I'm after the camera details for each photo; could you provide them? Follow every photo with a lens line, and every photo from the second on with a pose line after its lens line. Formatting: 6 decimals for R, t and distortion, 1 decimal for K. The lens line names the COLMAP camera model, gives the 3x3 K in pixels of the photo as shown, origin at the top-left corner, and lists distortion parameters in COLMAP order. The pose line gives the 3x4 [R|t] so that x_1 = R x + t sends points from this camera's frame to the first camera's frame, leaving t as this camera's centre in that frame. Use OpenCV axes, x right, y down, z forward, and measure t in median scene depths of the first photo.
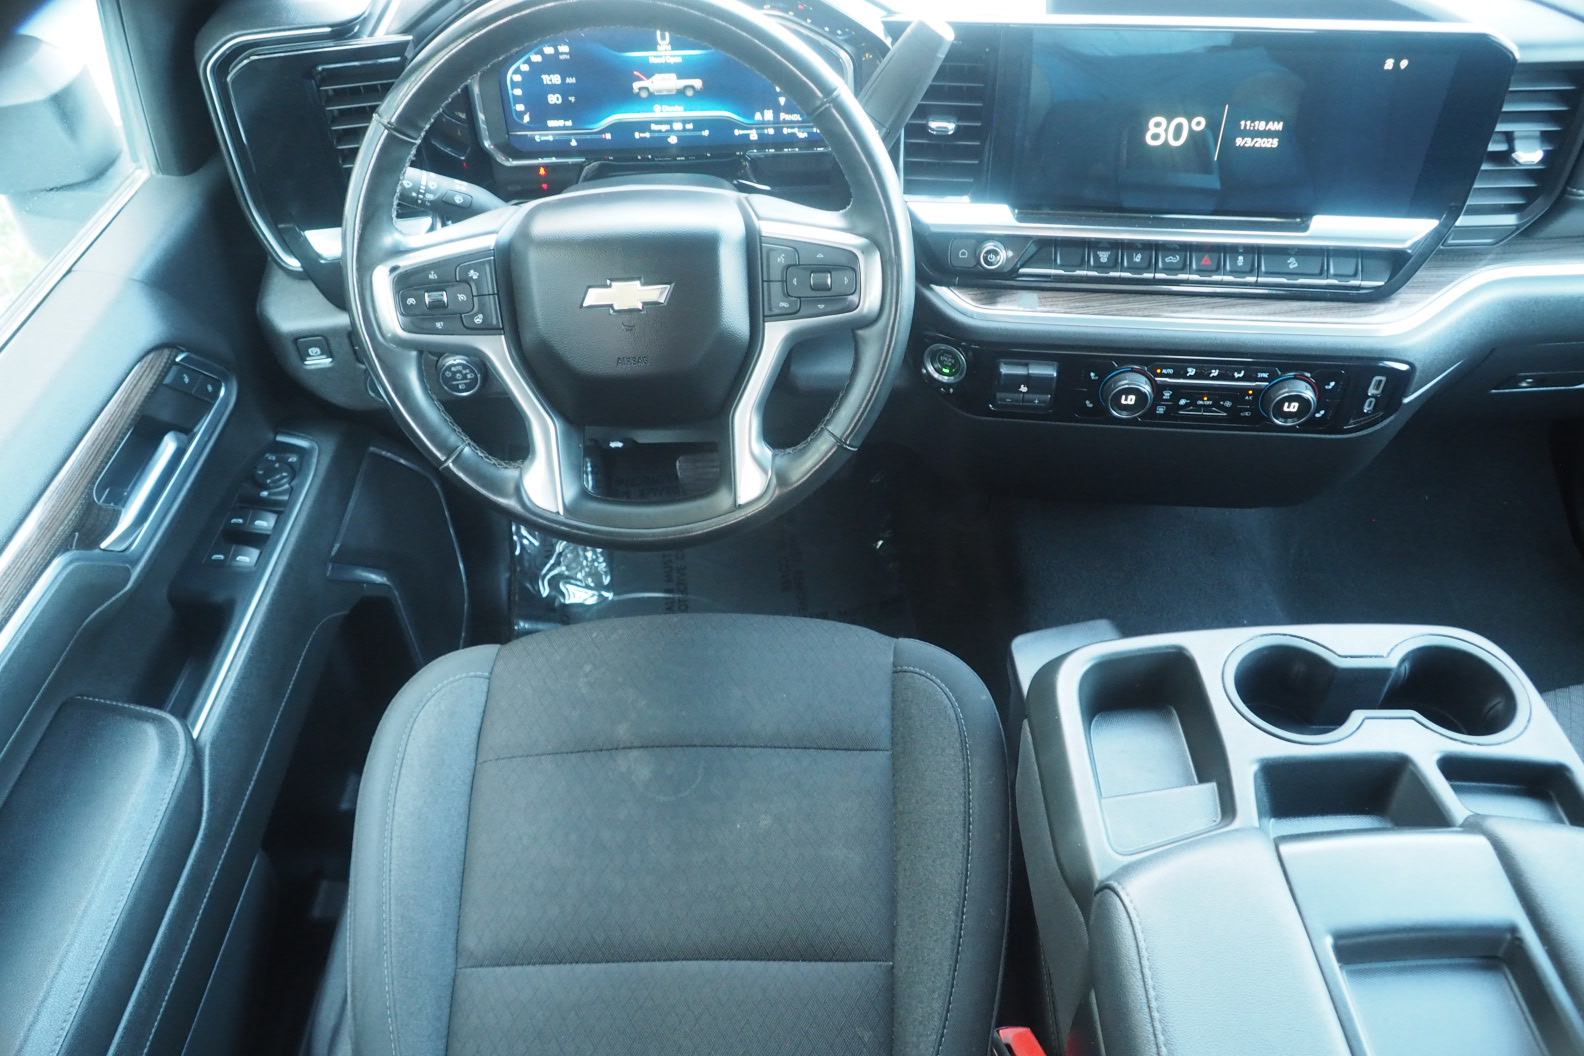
lens RADIAL K [[1122.4, 0, 799.7], [0, 1122.4, 529.6], [0, 0, 1]] dist [-0.032355, 0.005090]
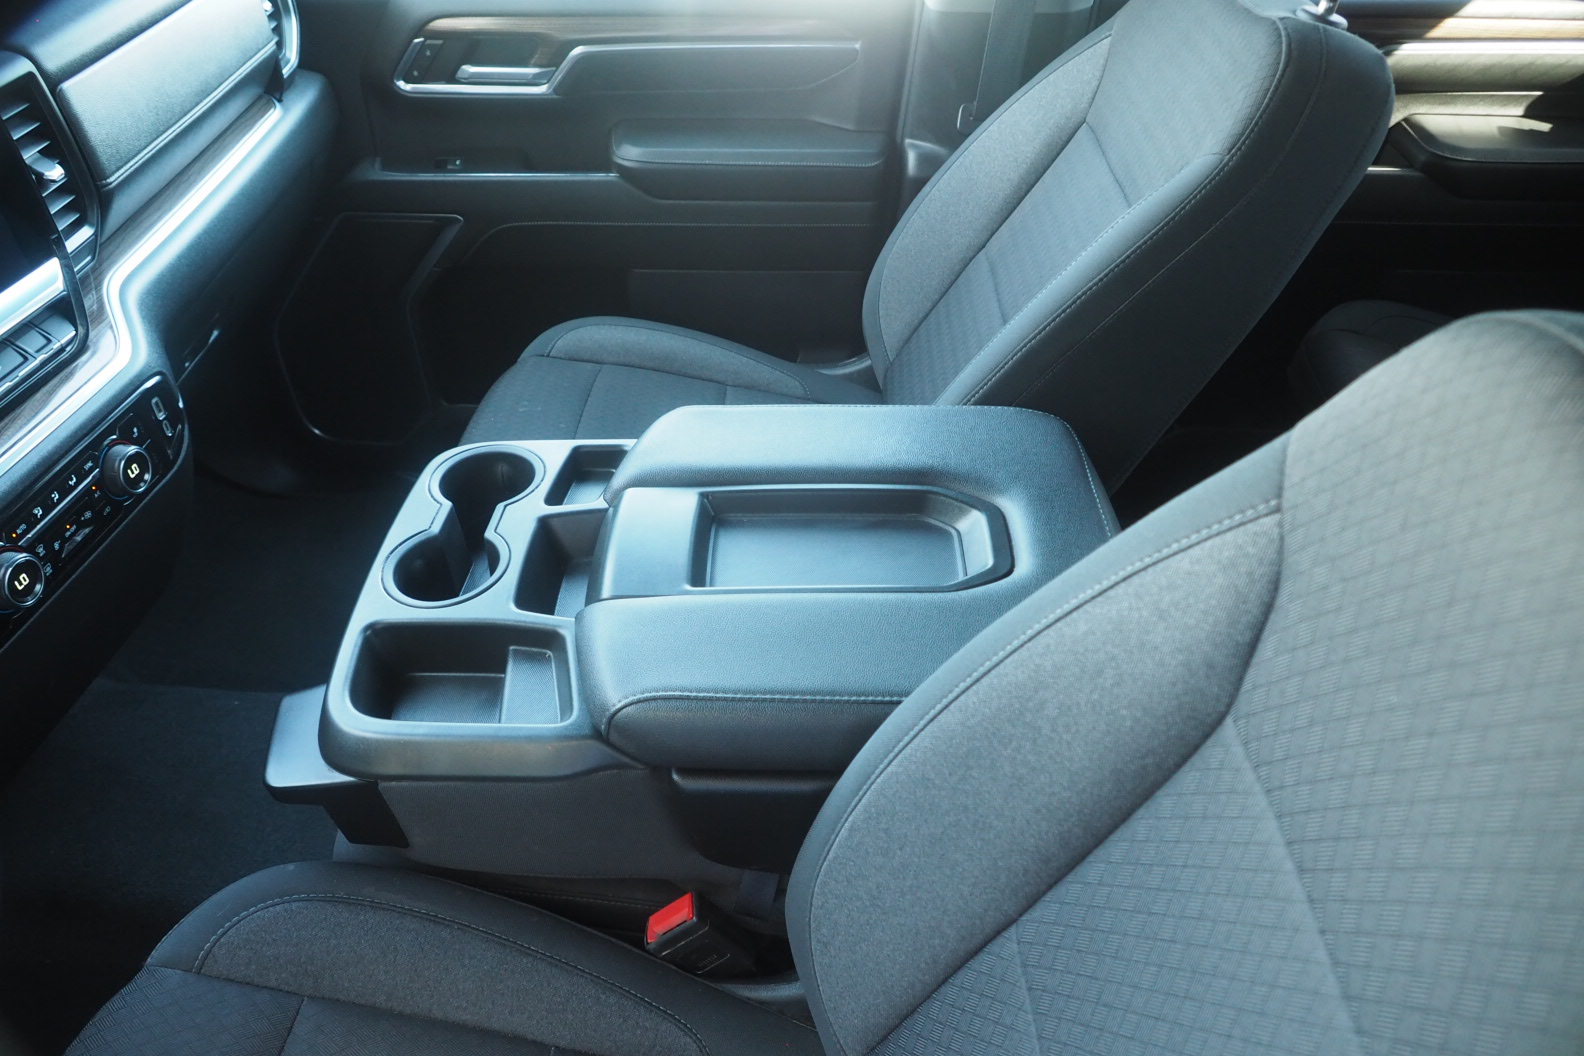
lens RADIAL K [[1122.4, 0, 795.5], [0, 1122.4, 528.2], [0, 0, 1]] dist [-0.032355, 0.005090]
pose [[0.033522, -0.603298, 0.796811, -0.322148], [0.708464, 0.576688, 0.406829, -0.066507], [-0.704950, 0.550874, 0.446747, 0.205435]]
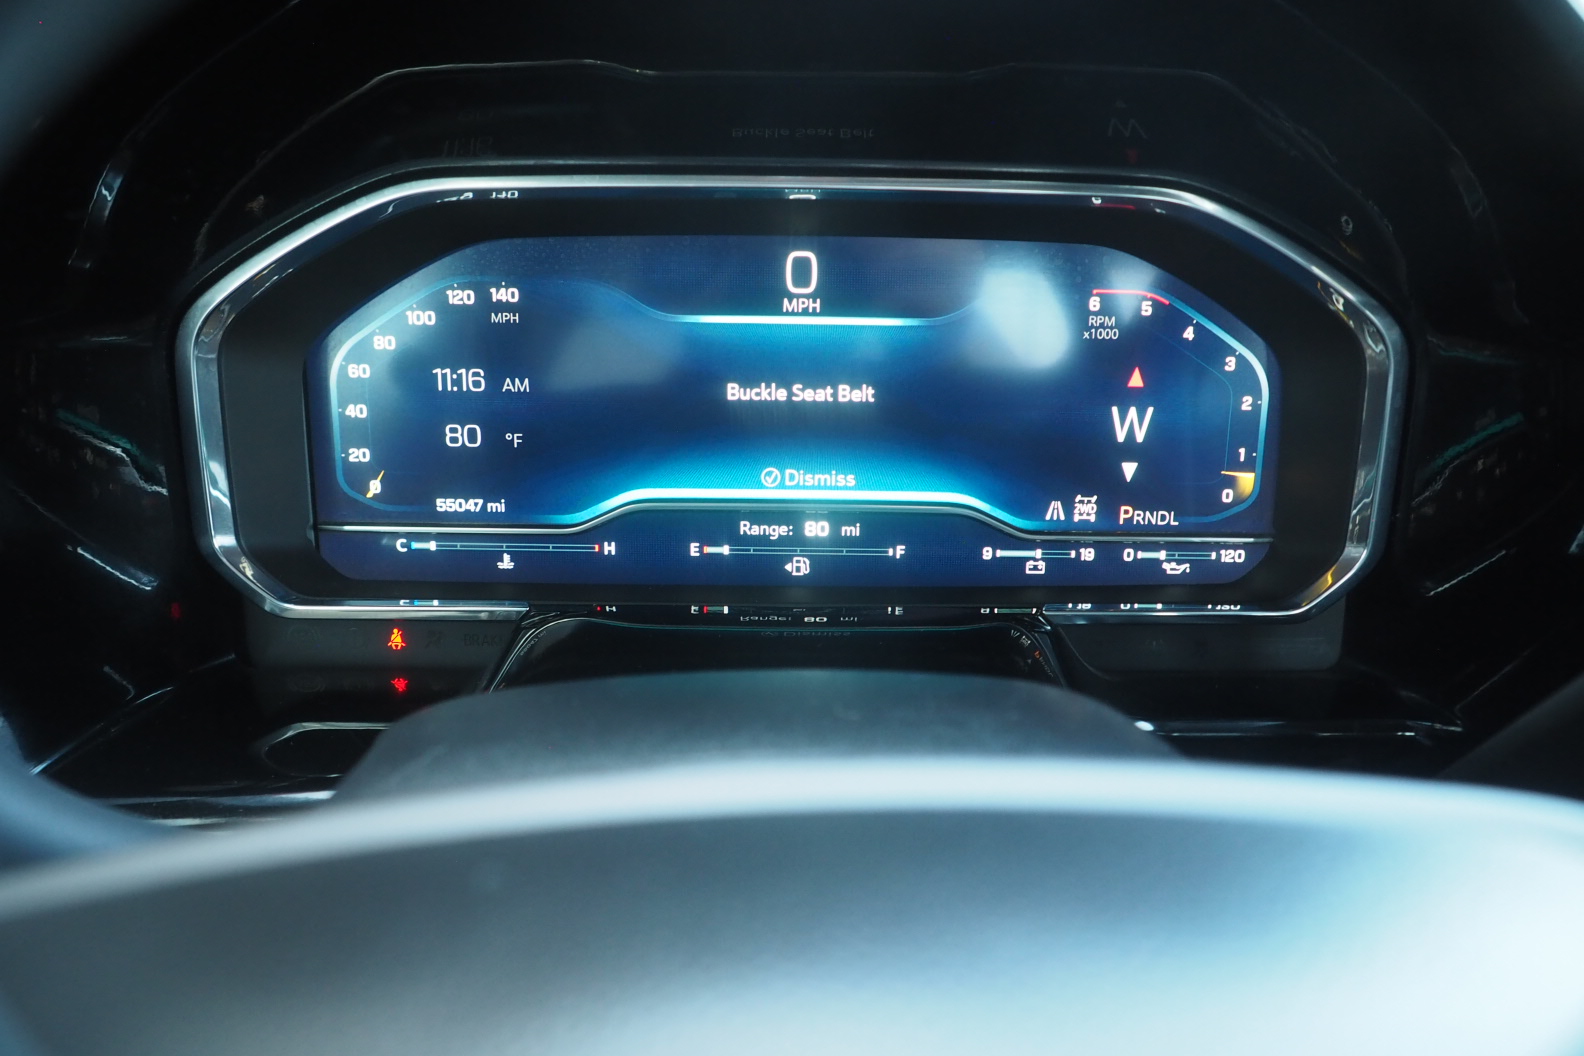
lens RADIAL K [[1122.4, 0, 792.0], [0, 1122.4, 514.7], [0, 0, 1]] dist [-0.032355, 0.005090]
pose [[0.999039, 0.040947, 0.015616, -0.127451], [-0.030672, 0.907832, -0.418211, -0.231188], [-0.031301, 0.417330, 0.908216, 0.717374]]
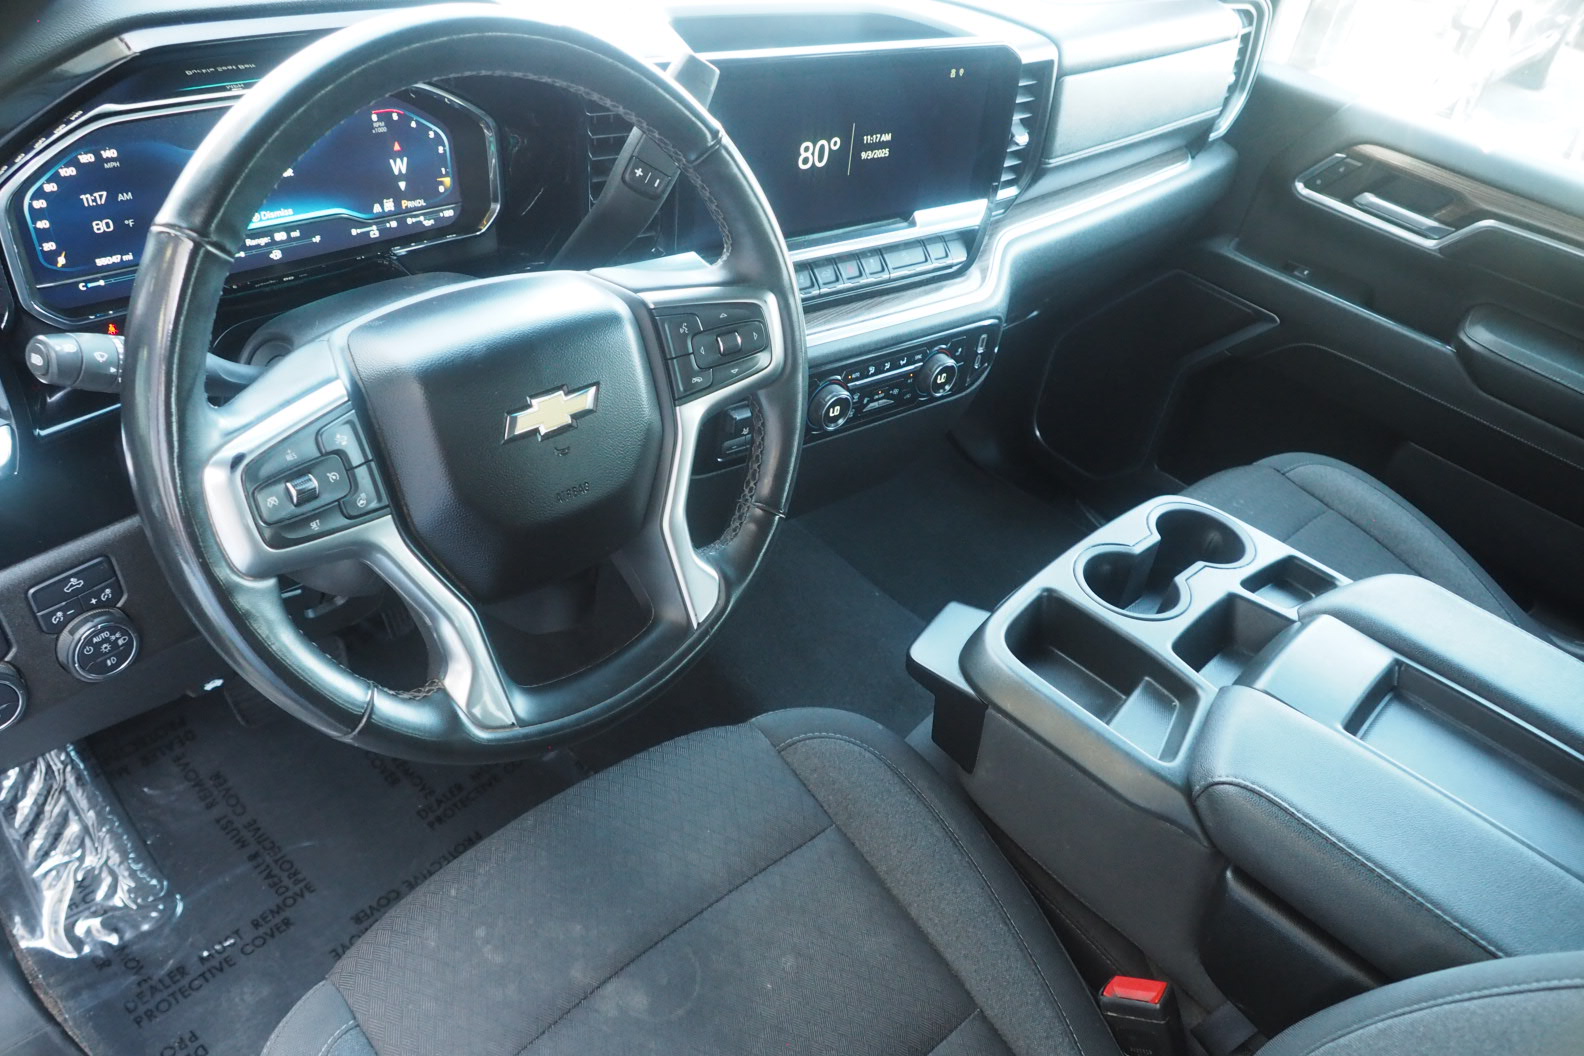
lens RADIAL K [[1122.4, 0, 799.8], [0, 1122.4, 529.4], [0, 0, 1]] dist [-0.032355, 0.005090]
pose [[0.696449, -0.324832, 0.639877, -0.433127], [0.377964, 0.924021, 0.057697, -0.087797], [-0.610002, 0.201667, 0.766308, 0.247443]]
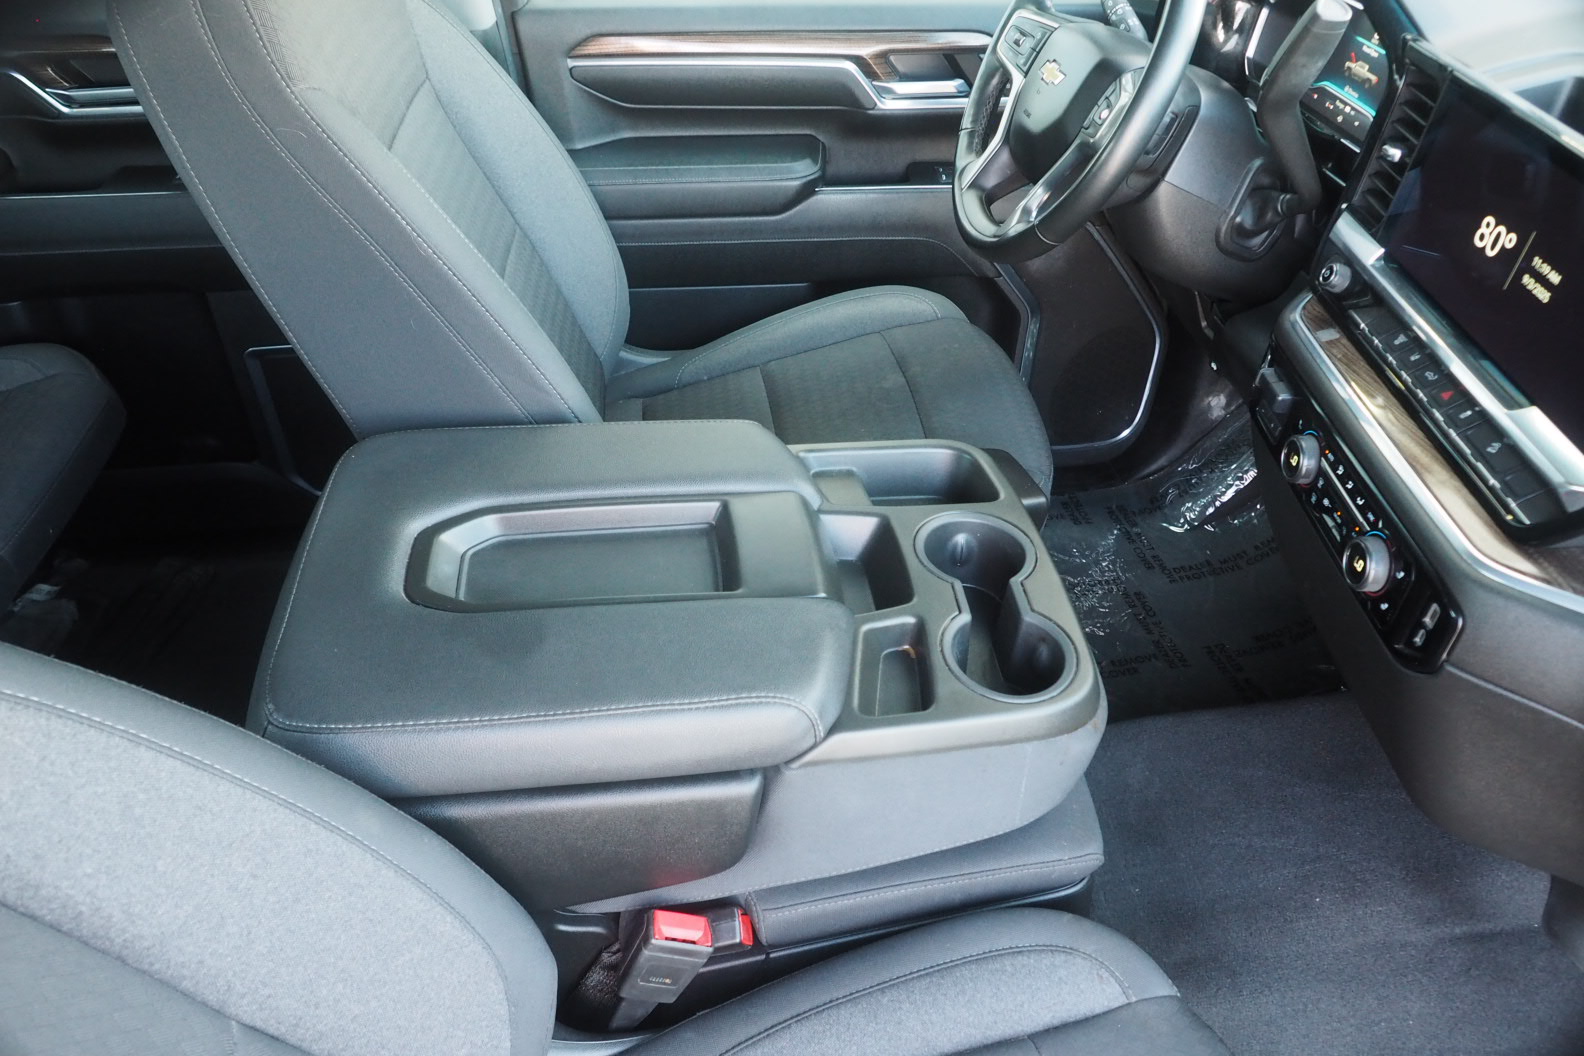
lens RADIAL K [[1122.4, 0, 787.4], [0, 1122.4, 529.6], [0, 0, 1]] dist [-0.032355, 0.005090]
pose [[0.111617, 0.644119, -0.756738, 1.029078], [-0.722949, 0.575105, 0.382884, -0.134505], [0.681826, 0.504346, 0.529857, 0.216630]]
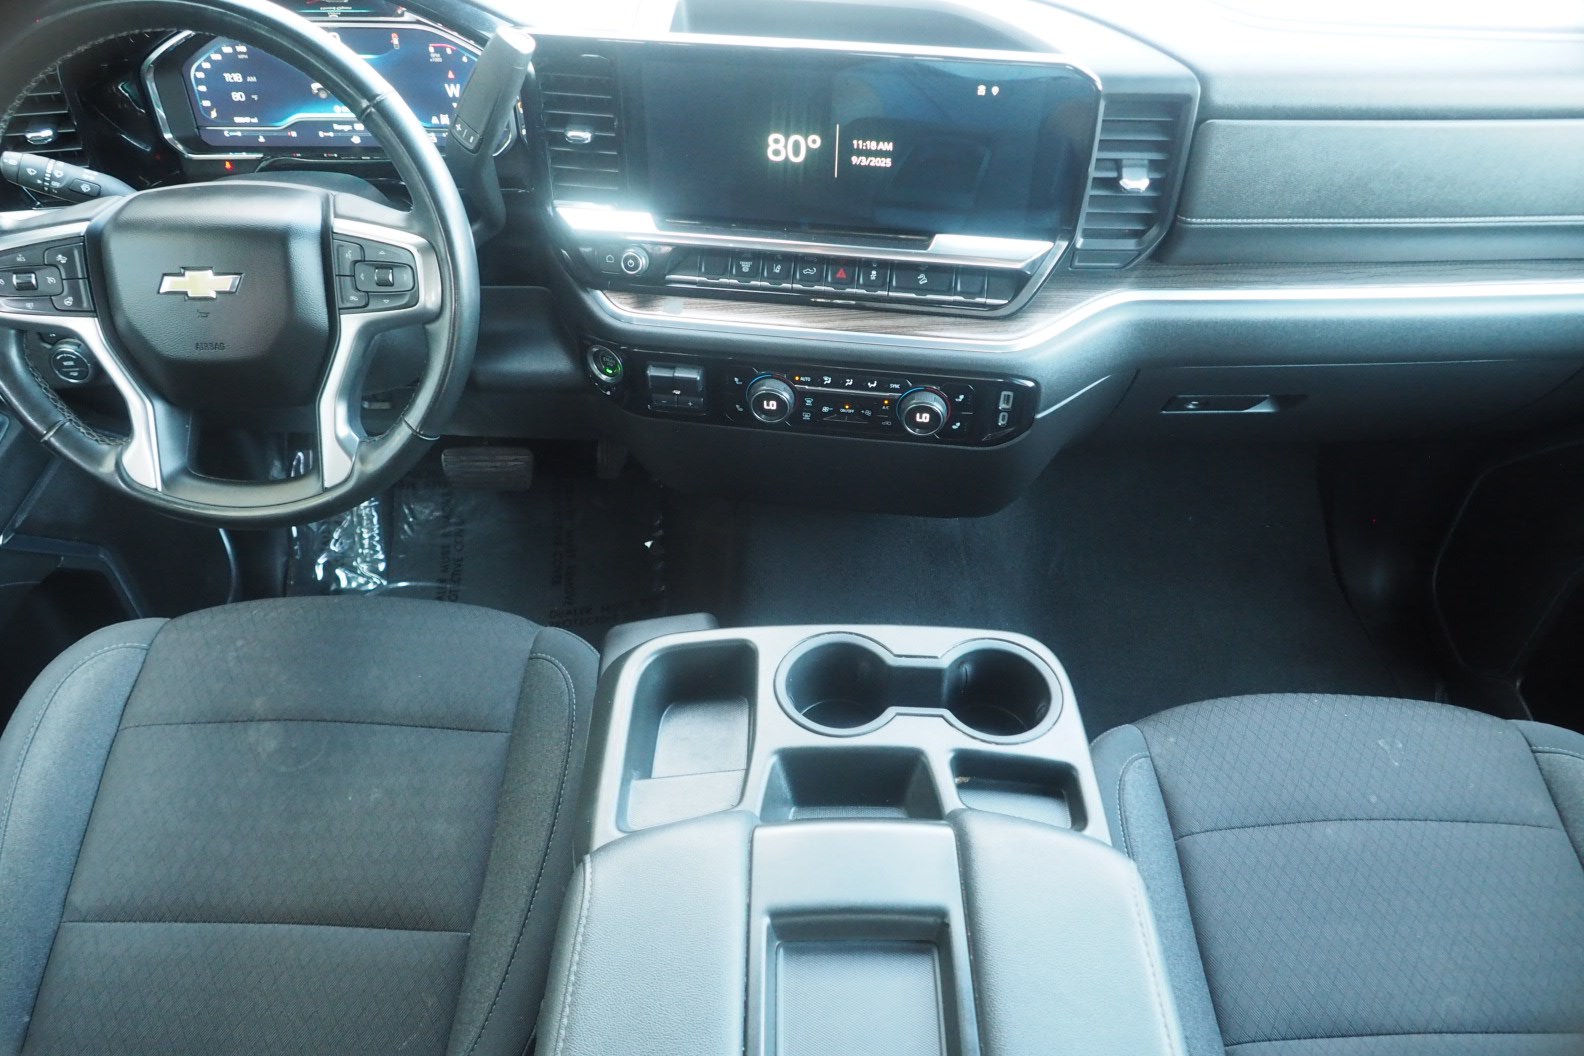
lens RADIAL K [[1122.4, 0, 794.0], [0, 1122.4, 532.8], [0, 0, 1]] dist [-0.032355, 0.005090]
pose [[0.999194, 0.038861, 0.010080, 0.313011], [-0.038802, 0.999229, -0.006012, 0.007477], [-0.010306, 0.005616, 0.999931, -0.039515]]
